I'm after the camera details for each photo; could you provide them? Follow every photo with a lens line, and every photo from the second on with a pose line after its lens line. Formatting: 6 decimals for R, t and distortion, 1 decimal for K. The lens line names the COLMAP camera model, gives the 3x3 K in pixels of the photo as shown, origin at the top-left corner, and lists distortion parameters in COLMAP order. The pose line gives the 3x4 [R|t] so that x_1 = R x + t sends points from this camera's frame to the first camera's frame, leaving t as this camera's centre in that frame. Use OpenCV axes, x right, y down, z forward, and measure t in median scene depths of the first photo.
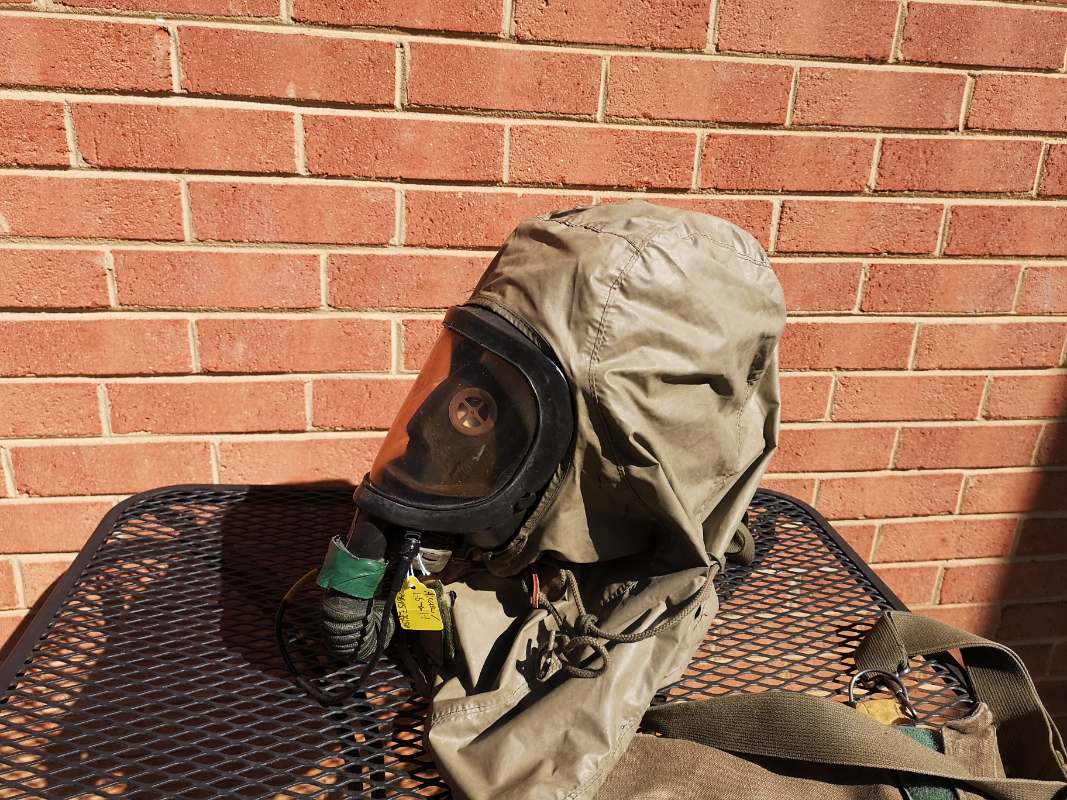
lens RADIAL K [[764.4, 0, 533.5], [0, 764.4, 400.0], [0, 0, 1]] dist [0.025793, -0.026368]
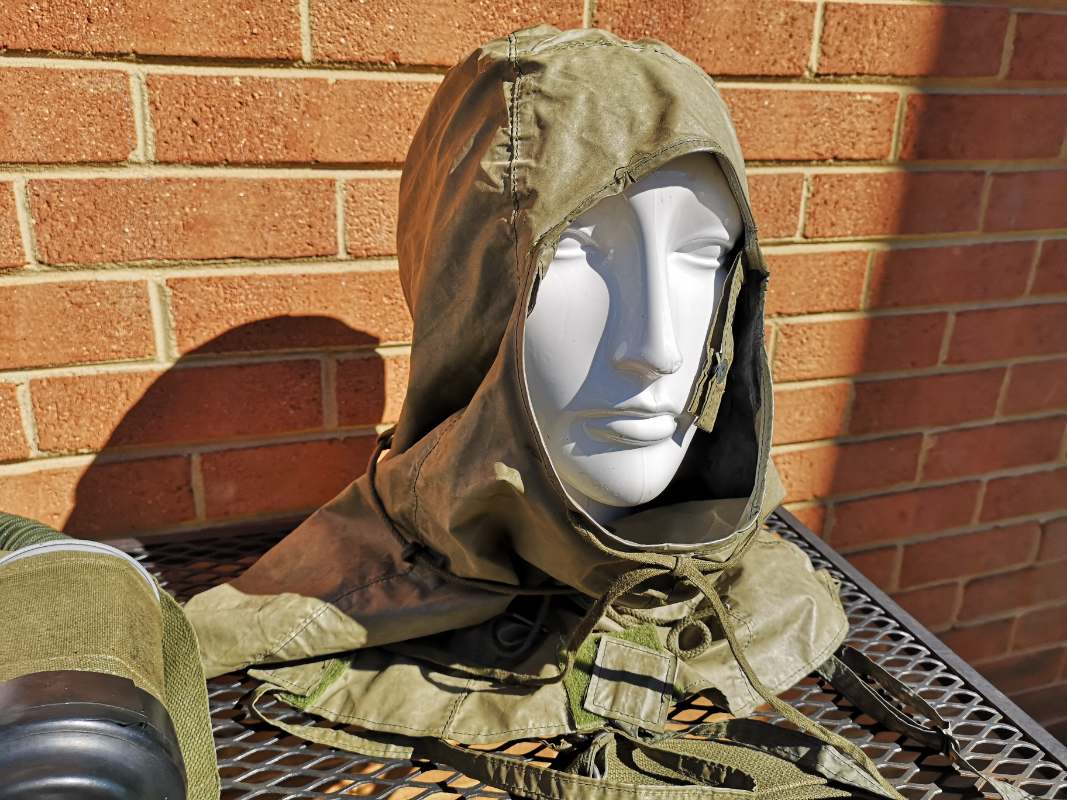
lens RADIAL K [[764.4, 0, 533.5], [0, 764.4, 400.0], [0, 0, 1]] dist [0.025793, -0.026368]
pose [[0.985396, -0.077663, 0.151535, 0.031041], [0.070788, 0.996225, 0.050253, -0.011834], [-0.154866, -0.038793, 0.987174, 0.289406]]
